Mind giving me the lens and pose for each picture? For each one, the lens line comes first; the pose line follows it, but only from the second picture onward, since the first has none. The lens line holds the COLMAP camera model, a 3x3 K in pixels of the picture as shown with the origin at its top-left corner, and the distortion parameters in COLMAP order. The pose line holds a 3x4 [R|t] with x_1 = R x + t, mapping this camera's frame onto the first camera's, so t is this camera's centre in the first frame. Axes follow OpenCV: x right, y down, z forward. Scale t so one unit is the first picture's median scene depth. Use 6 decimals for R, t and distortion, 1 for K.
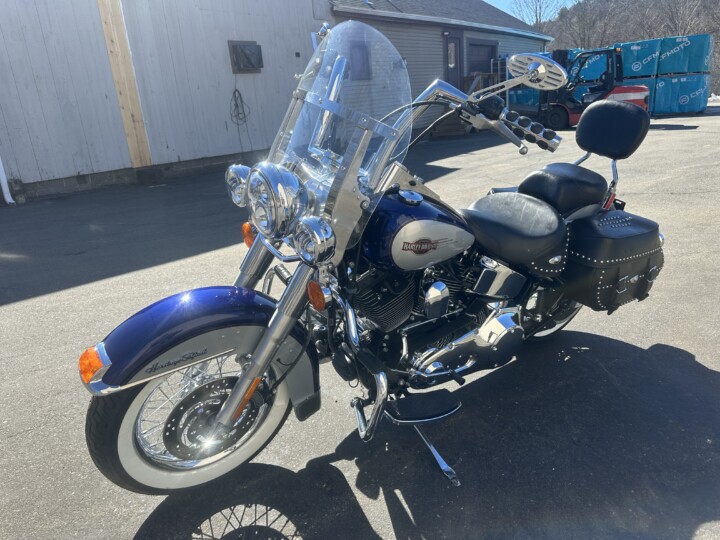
lens RADIAL K [[515.5, 0, 344.6], [0, 515.5, 263.3], [0, 0, 1]] dist [0.016608, -0.025640]
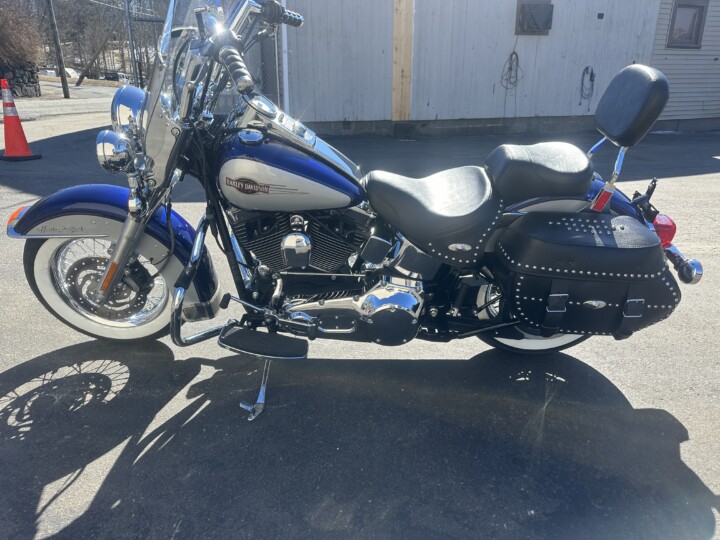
lens RADIAL K [[515.5, 0, 354.4], [0, 515.5, 267.8], [0, 0, 1]] dist [0.016608, -0.025640]
pose [[0.823540, 0.260356, -0.503980, 0.152772], [-0.225338, 0.965494, 0.130556, -0.009981], [0.520581, 0.006047, 0.853791, 0.037130]]
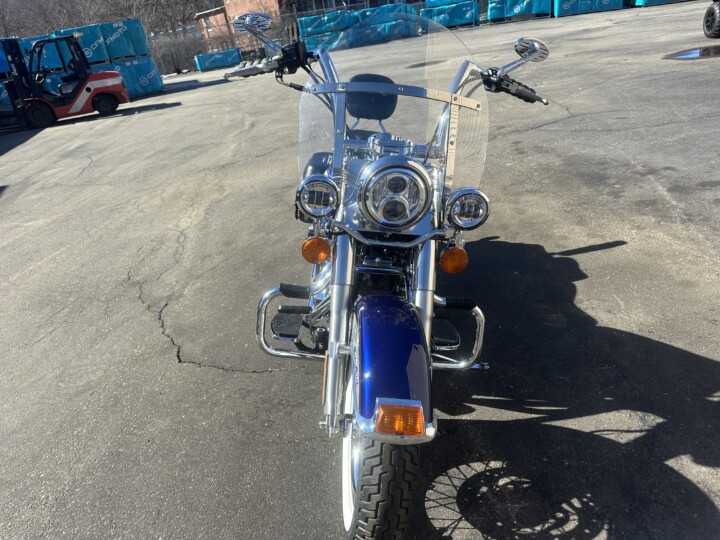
lens RADIAL K [[515.5, 0, 365.8], [0, 515.5, 273.1], [0, 0, 1]] dist [0.016608, -0.025640]
pose [[0.522611, -0.379657, 0.763373, -0.156531], [0.349721, 0.912044, 0.214176, -0.034131], [-0.777543, 0.155037, 0.609418, 0.071148]]
